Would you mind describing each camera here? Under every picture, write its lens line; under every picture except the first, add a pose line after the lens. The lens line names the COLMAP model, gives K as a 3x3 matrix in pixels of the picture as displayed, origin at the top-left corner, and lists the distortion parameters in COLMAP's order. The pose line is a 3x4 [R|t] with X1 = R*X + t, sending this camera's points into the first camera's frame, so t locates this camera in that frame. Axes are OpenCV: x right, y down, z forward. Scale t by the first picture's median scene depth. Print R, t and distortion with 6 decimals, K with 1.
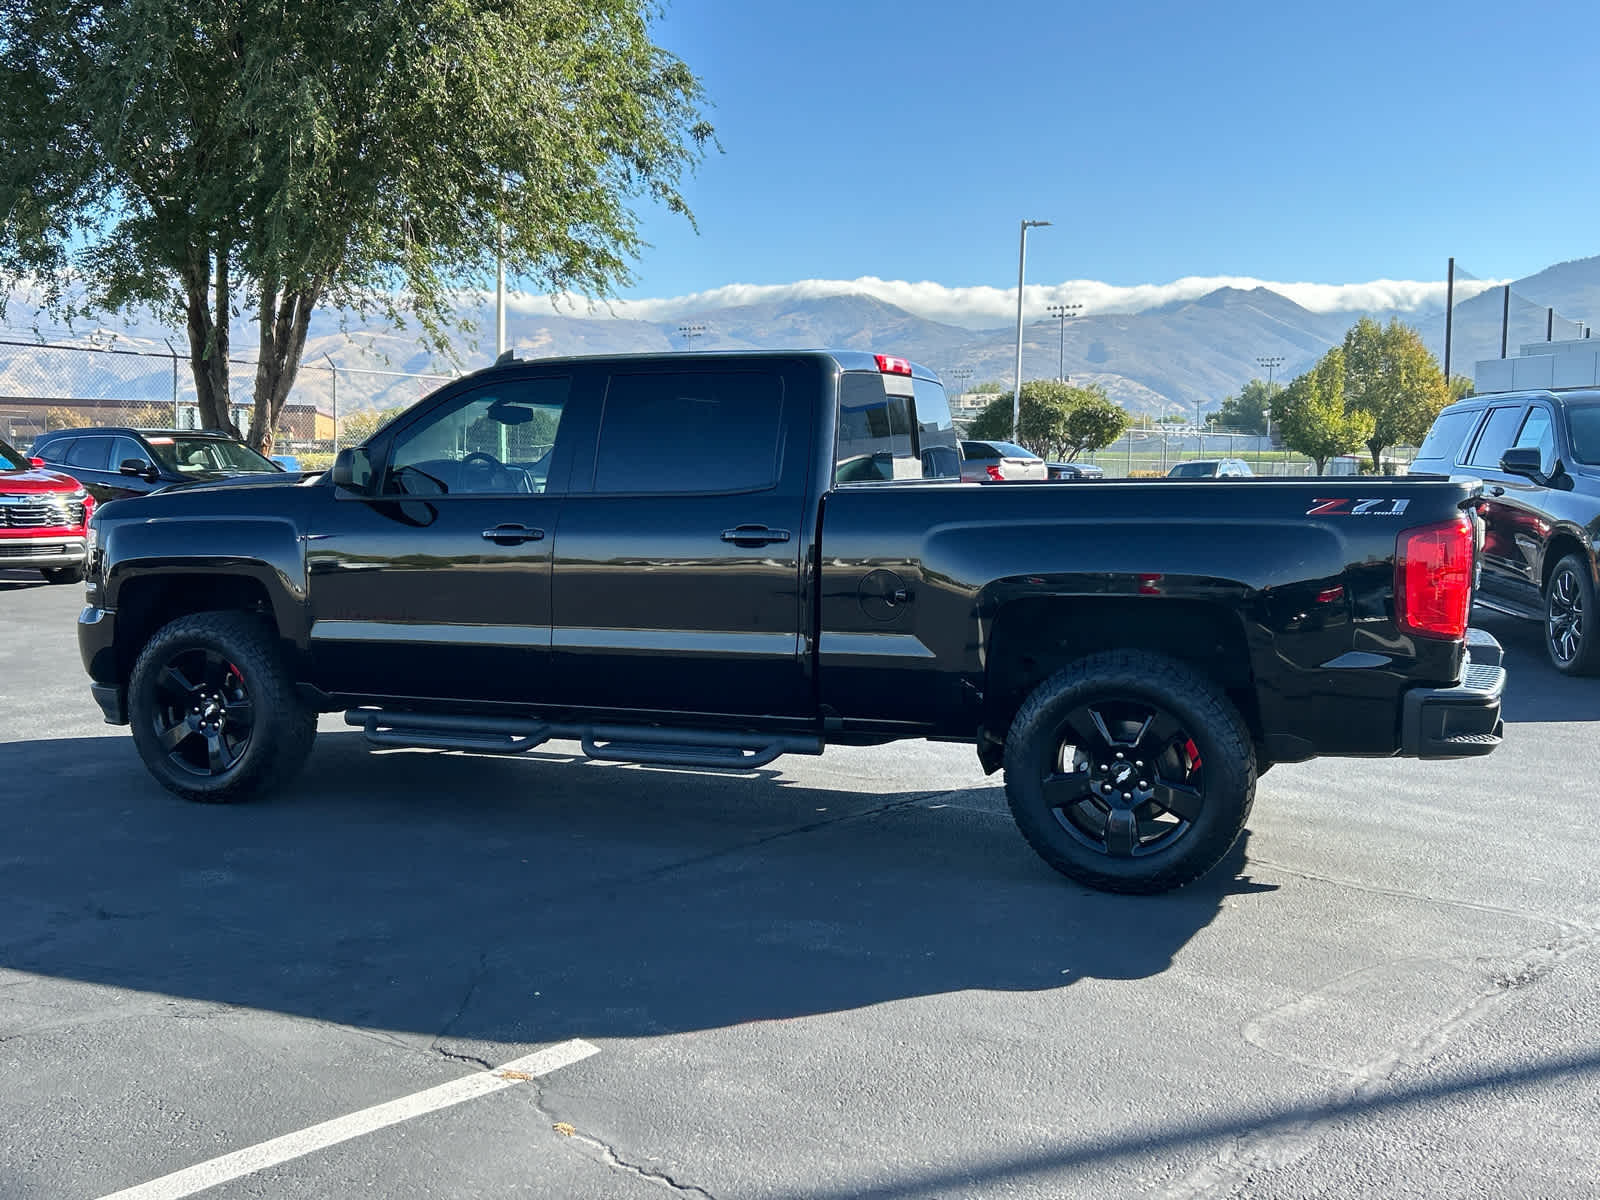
lens RADIAL K [[1626.3, 0, 804.2], [0, 1626.3, 636.6], [0, 0, 1]] dist [0.065724, 0.000000]
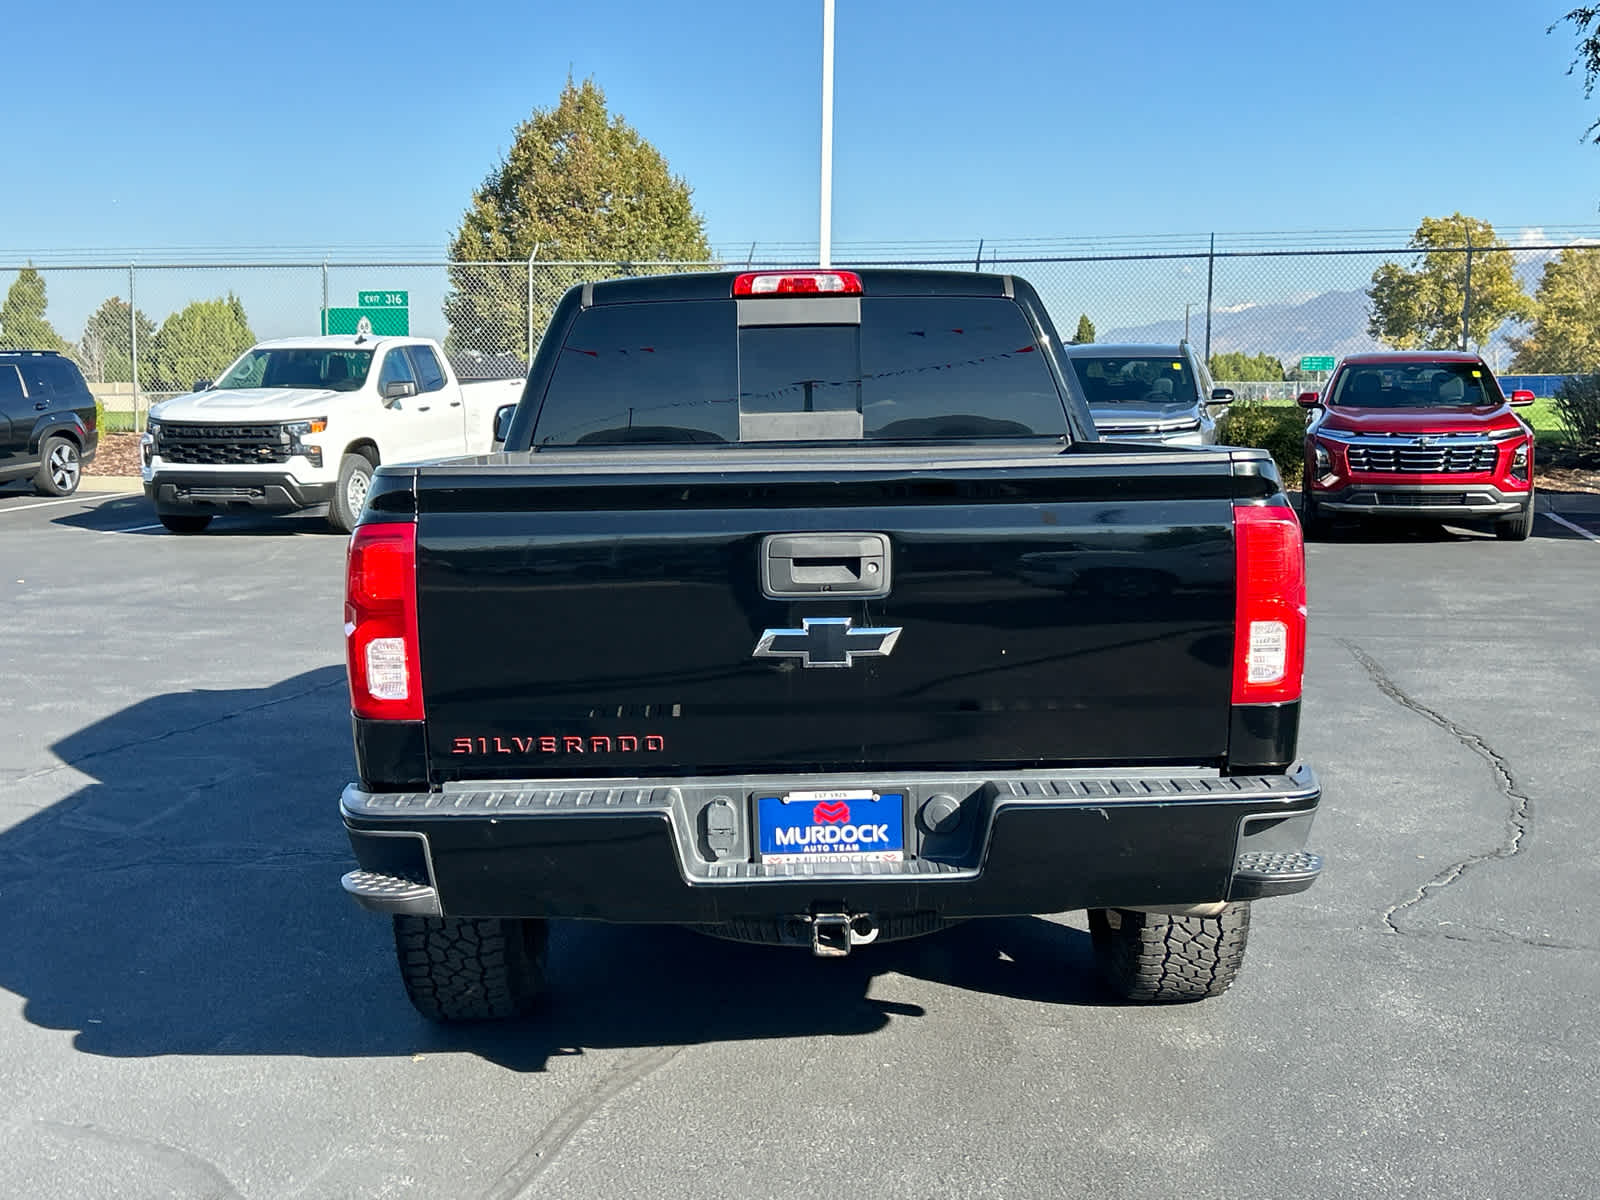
lens RADIAL K [[1992.3, 0, 781.1], [0, 1992.3, 608.6], [0, 0, 1]] dist [0.078352, 0.000000]
pose [[0.384666, 0.095306, -0.918123, 0.867829], [-0.089129, 0.993843, 0.065824, -0.077886], [0.918743, 0.056511, 0.390792, 0.631688]]
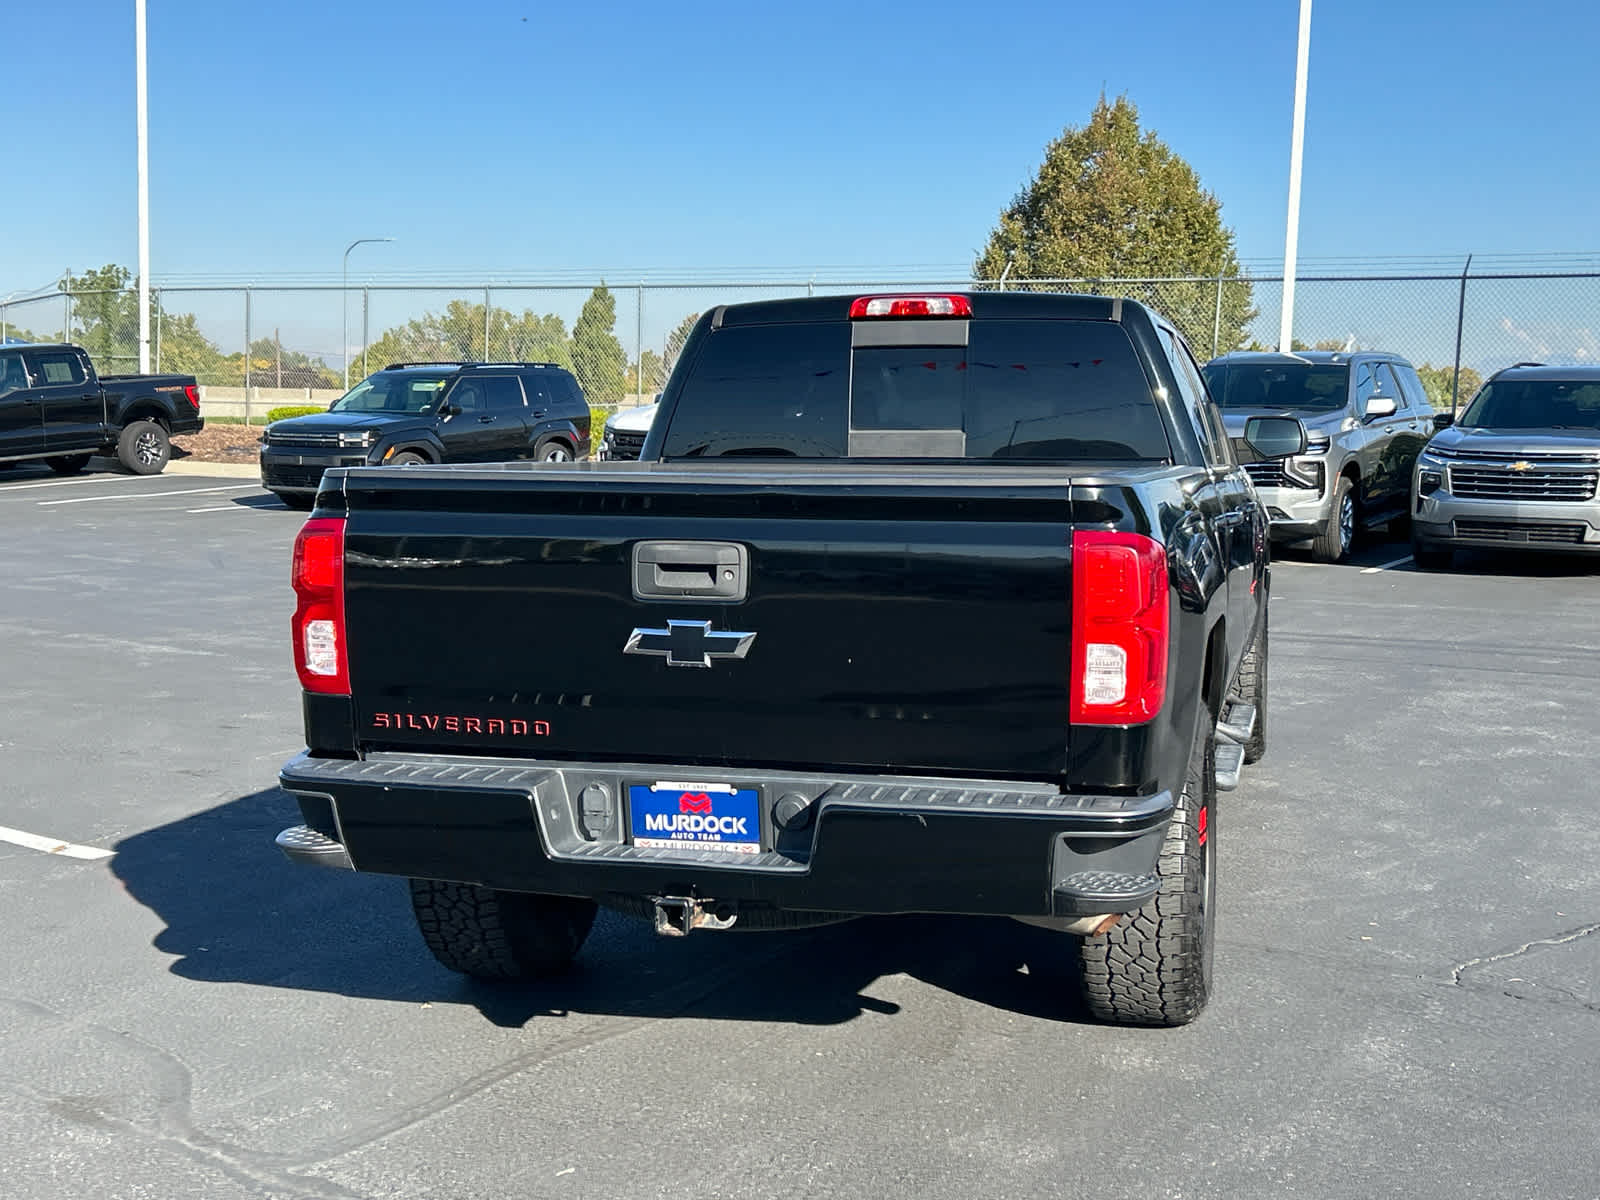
lens RADIAL K [[1992.3, 0, 808.5], [0, 1992.3, 594.4], [0, 0, 1]] dist [0.078352, 0.000000]
pose [[0.127433, 0.093098, -0.987468, 0.956208], [-0.115513, 0.990203, 0.078449, -0.098703], [0.985098, 0.104068, 0.136938, 0.815666]]
